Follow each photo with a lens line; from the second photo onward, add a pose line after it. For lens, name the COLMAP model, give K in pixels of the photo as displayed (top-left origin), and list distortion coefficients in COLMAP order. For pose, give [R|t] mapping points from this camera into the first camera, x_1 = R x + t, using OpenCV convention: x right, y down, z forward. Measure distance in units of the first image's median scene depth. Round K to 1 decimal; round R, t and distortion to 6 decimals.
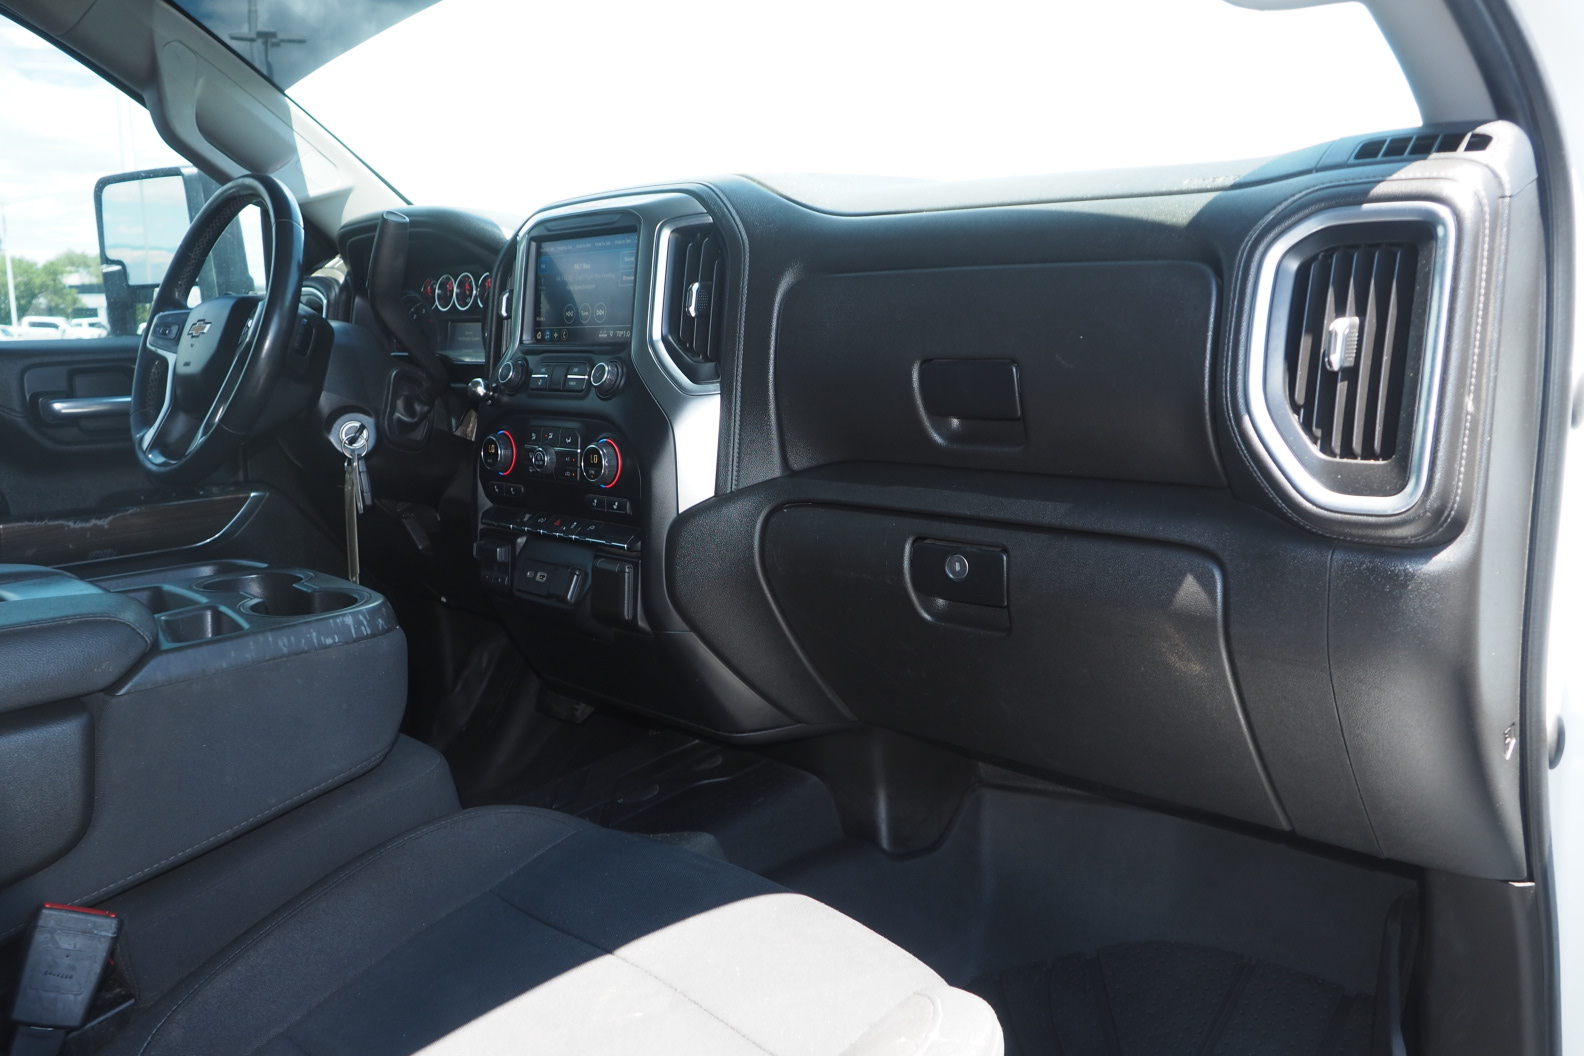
lens RADIAL K [[1208.3, 0, 792.0], [0, 1208.3, 528.0], [0, 0, 1]] dist [-0.039418, 0.001363]
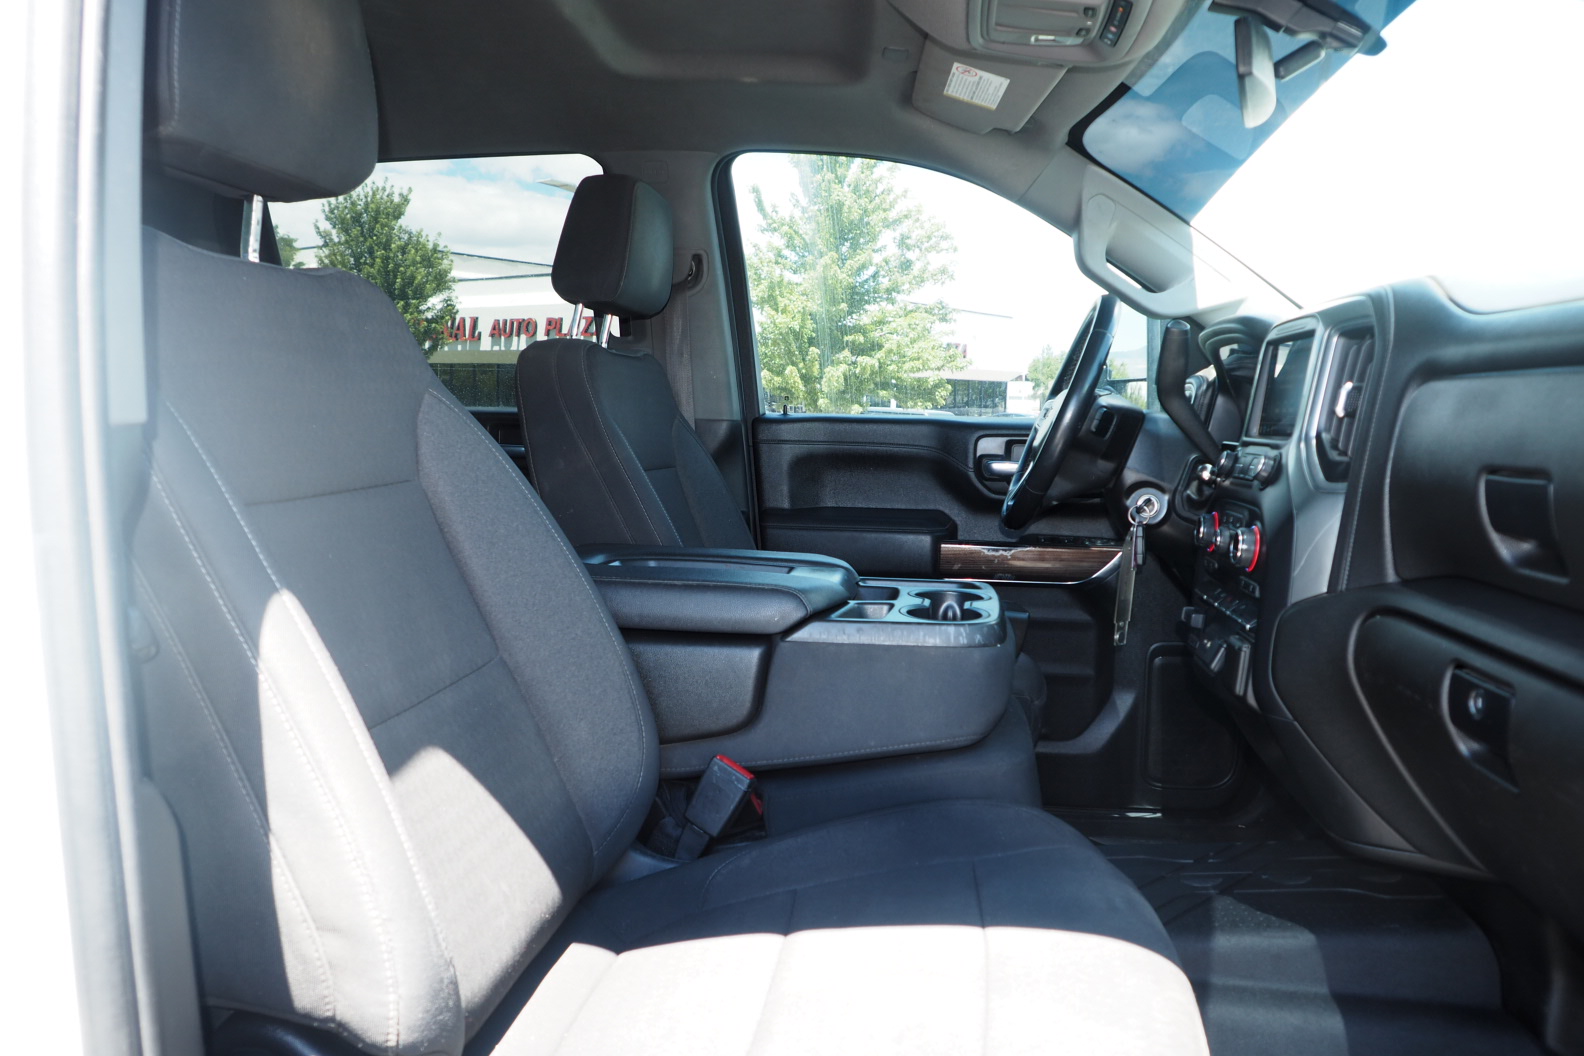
lens RADIAL K [[1105.7, 0, 792.0], [0, 1105.7, 528.0], [0, 0, 1]] dist [-0.018162, -0.002192]
pose [[0.566672, 0.106048, -0.817090, 0.389419], [-0.158832, 0.987142, 0.017964, -0.022229], [0.808489, 0.119600, 0.576230, 0.094973]]
